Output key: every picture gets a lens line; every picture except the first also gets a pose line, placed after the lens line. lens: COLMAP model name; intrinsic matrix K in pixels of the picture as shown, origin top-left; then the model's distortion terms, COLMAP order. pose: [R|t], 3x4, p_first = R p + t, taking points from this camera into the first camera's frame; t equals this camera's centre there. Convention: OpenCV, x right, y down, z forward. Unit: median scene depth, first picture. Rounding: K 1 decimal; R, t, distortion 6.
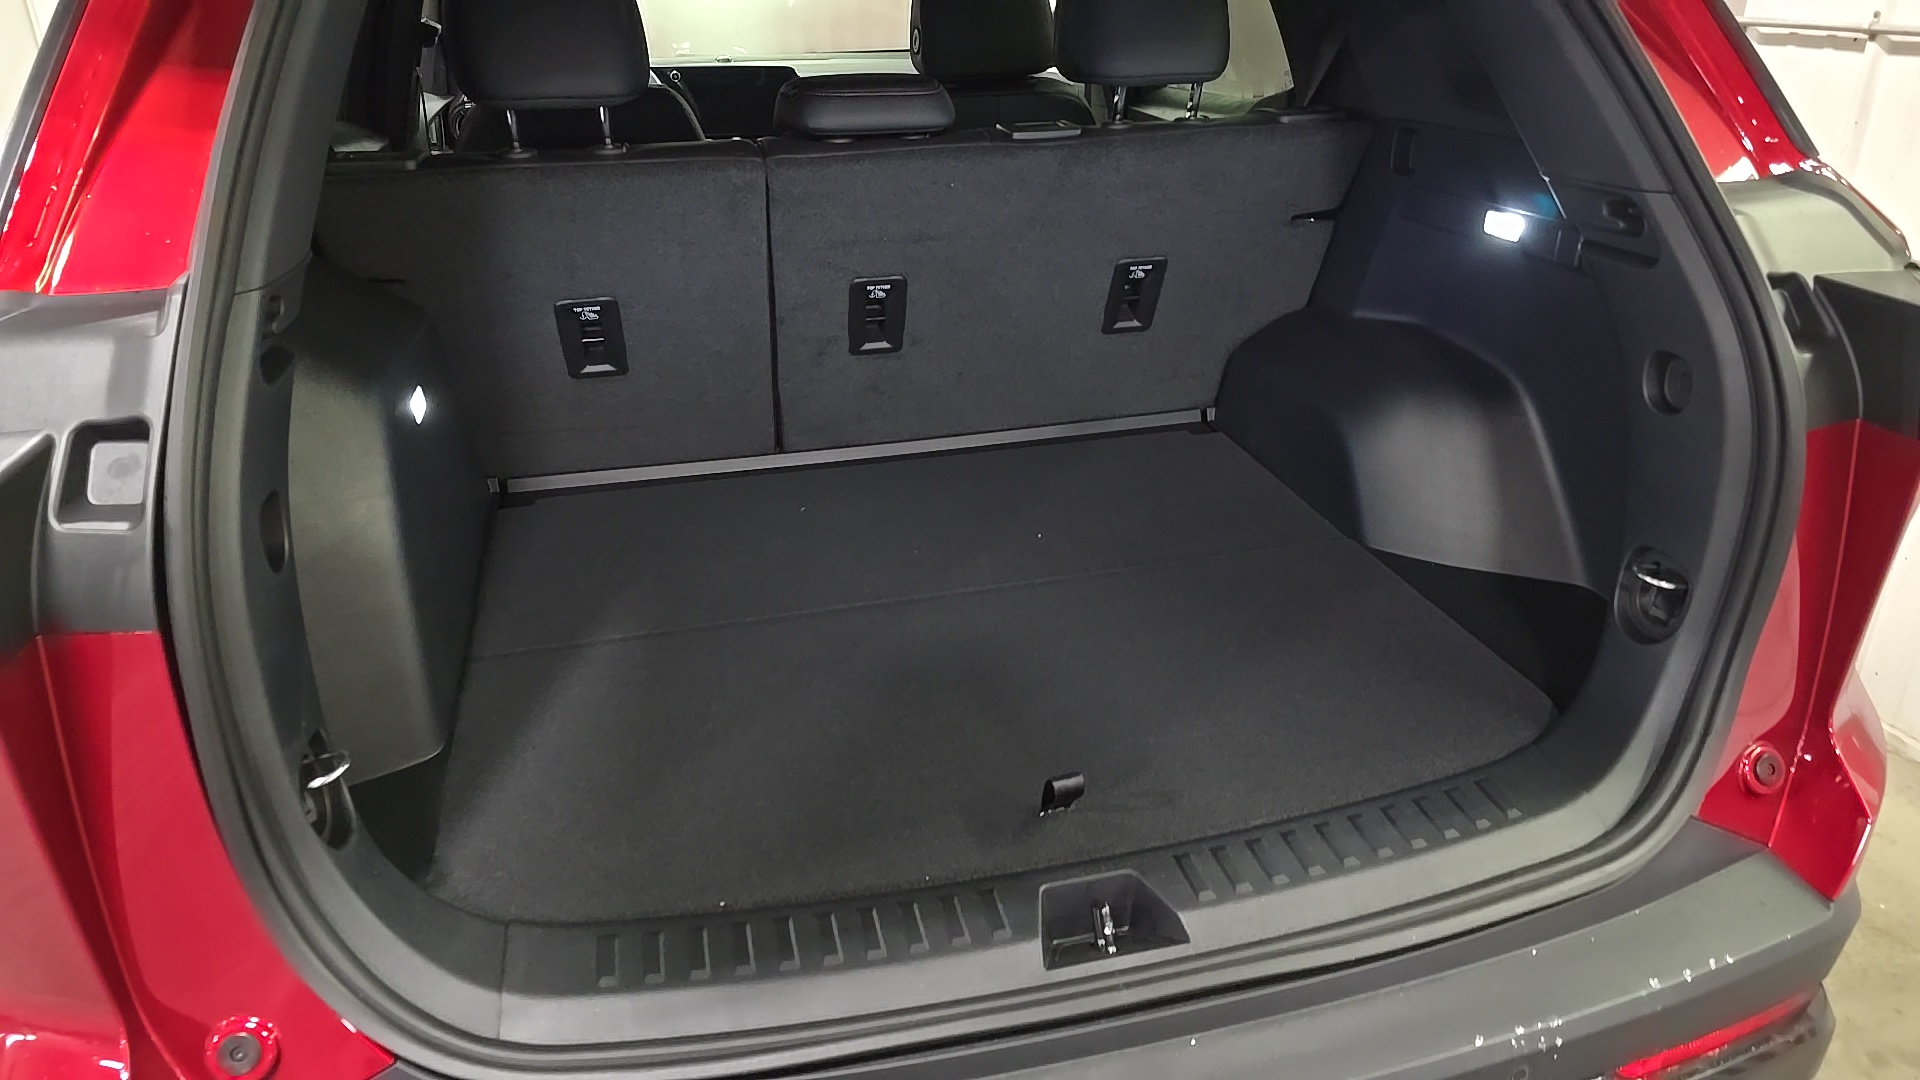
lens RADIAL K [[1305.7, 0, 960.0], [0, 1305.7, 540.0], [0, 0, 1]] dist [0.072490, -0.083530]
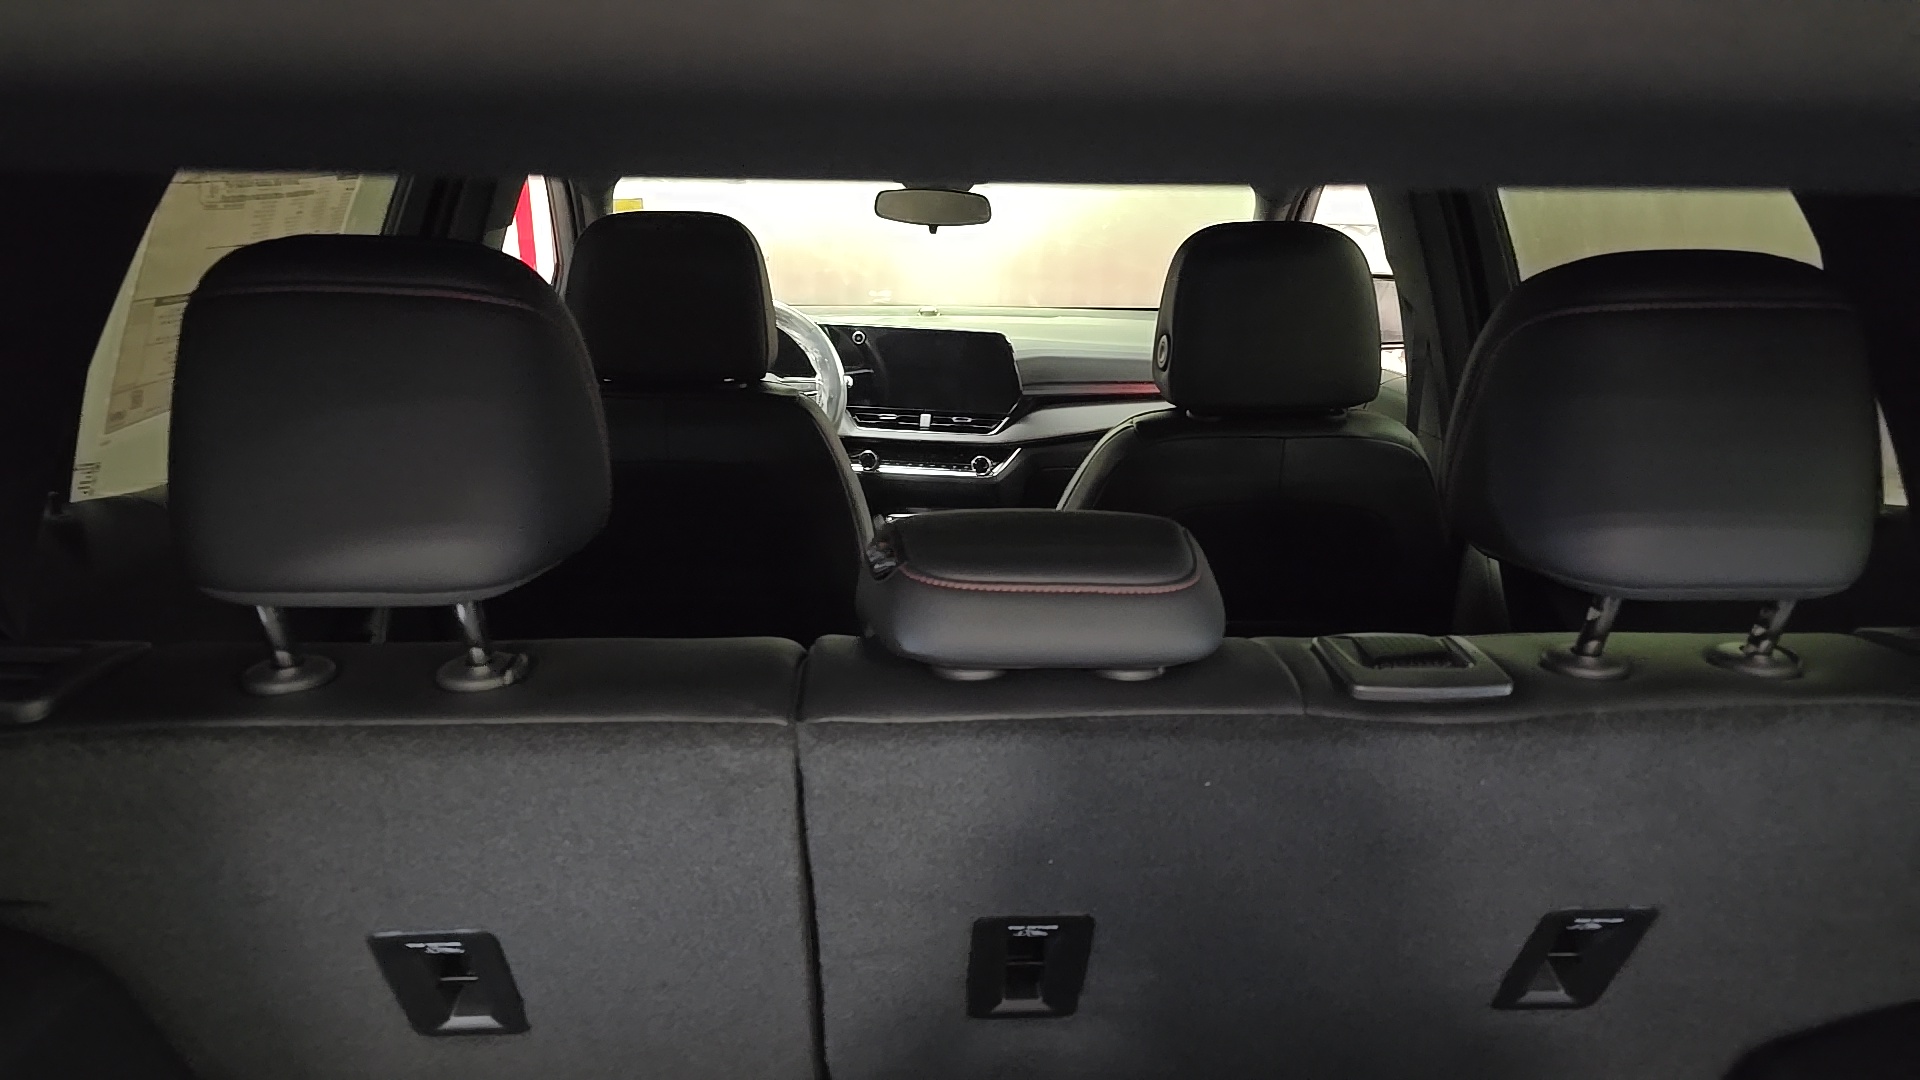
lens RADIAL K [[1305.7, 0, 960.0], [0, 1305.7, 540.0], [0, 0, 1]] dist [0.072490, -0.083530]
pose [[0.981724, 0.085349, -0.170097, -0.019507], [-0.106513, 0.987110, -0.119451, -0.286174], [0.157710, 0.135385, 0.978161, 0.524873]]
